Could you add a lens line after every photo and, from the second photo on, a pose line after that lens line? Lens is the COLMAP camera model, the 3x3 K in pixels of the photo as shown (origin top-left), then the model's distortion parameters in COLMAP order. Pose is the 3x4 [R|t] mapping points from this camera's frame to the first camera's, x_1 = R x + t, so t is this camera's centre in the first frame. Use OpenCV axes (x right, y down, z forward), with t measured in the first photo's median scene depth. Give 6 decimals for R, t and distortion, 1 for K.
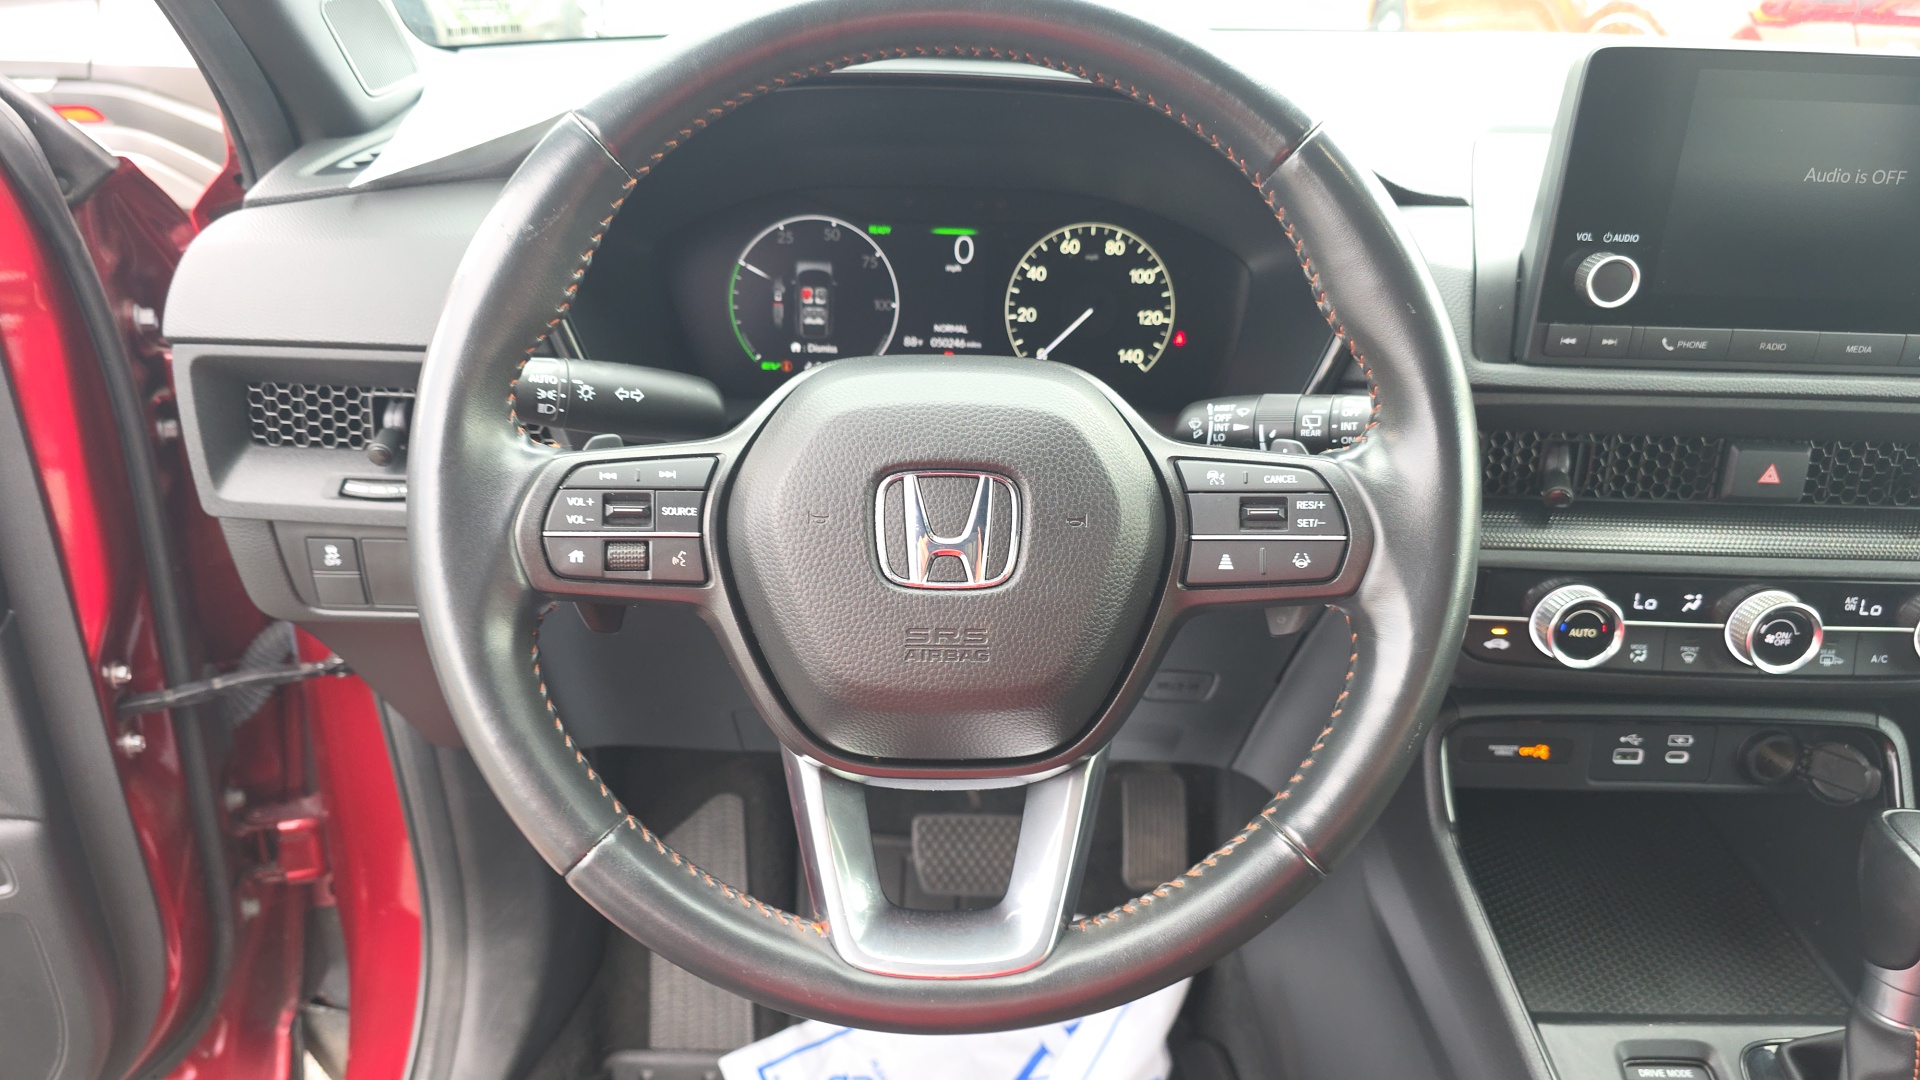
lens RADIAL K [[1310.7, 0, 963.8], [0, 1310.7, 547.3], [0, 0, 1]] dist [0.052173, -0.079343]
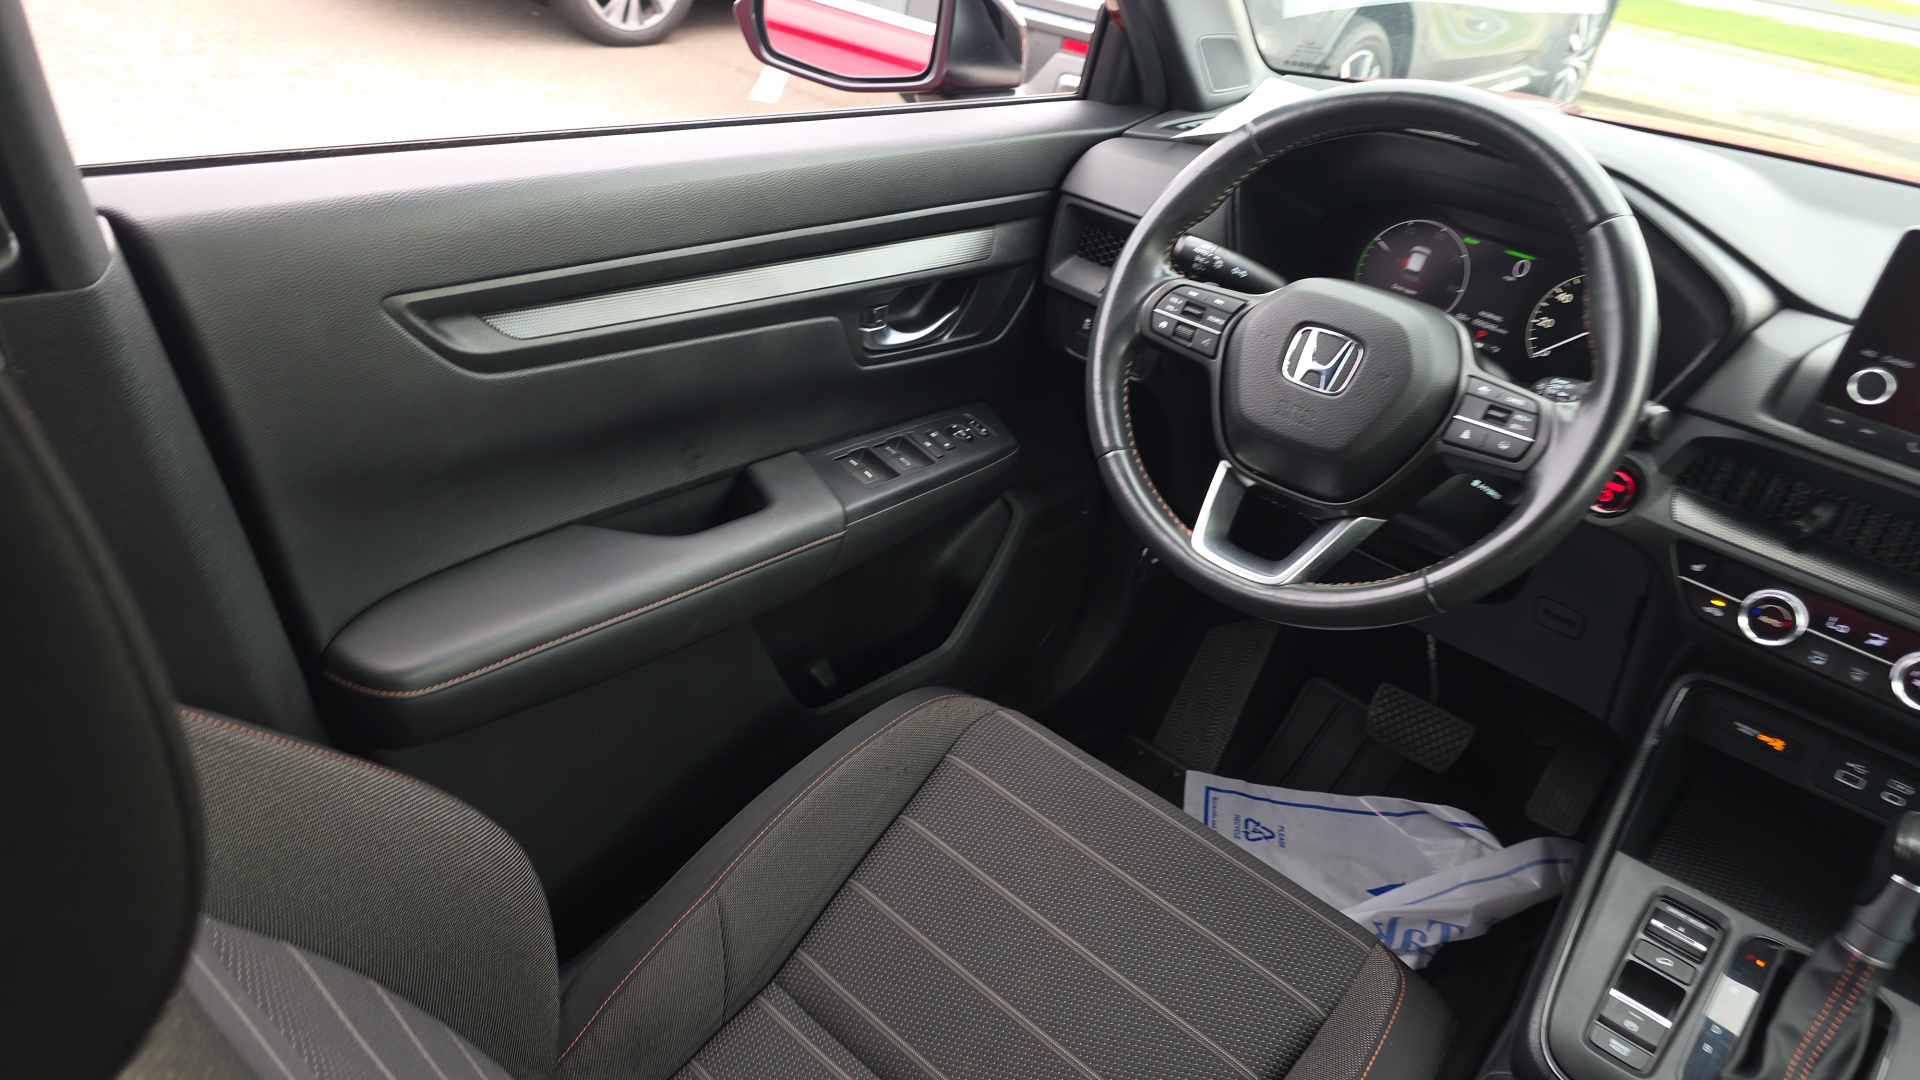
lens RADIAL K [[1294.4, 0, 966.6], [0, 1294.4, 549.0], [0, 0, 1]] dist [0.069656, -0.072780]
pose [[0.755205, 0.385996, -0.529786, 0.535746], [-0.385649, 0.915190, 0.117058, 0.162117], [0.530038, 0.115909, 0.840015, -0.661053]]
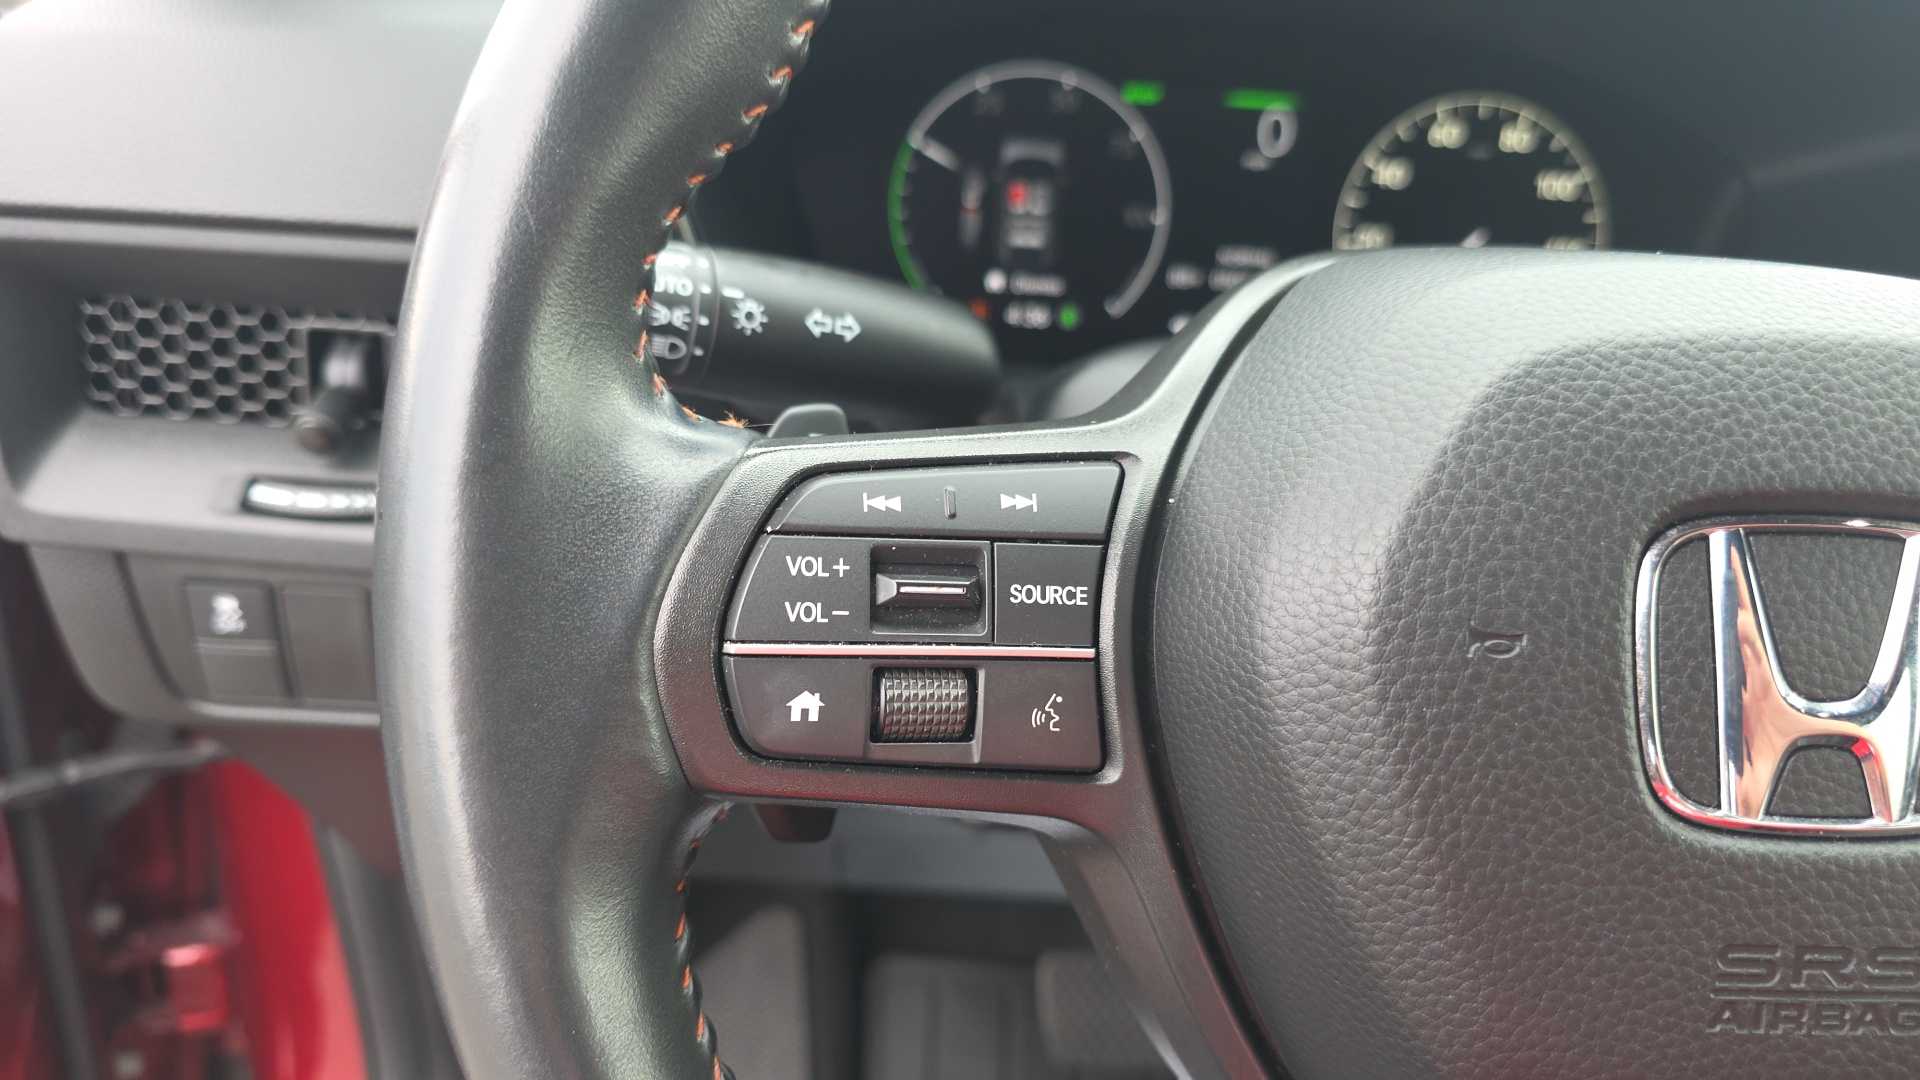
lens RADIAL K [[1364.9, 0, 954.4], [0, 1364.9, 564.1], [0, 0, 1]] dist [0.009269, -0.062427]
pose [[0.999387, 0.029289, 0.019173, -0.195090], [-0.029450, 0.999533, 0.008129, -0.030277], [-0.018926, -0.008689, 0.999783, 0.446907]]
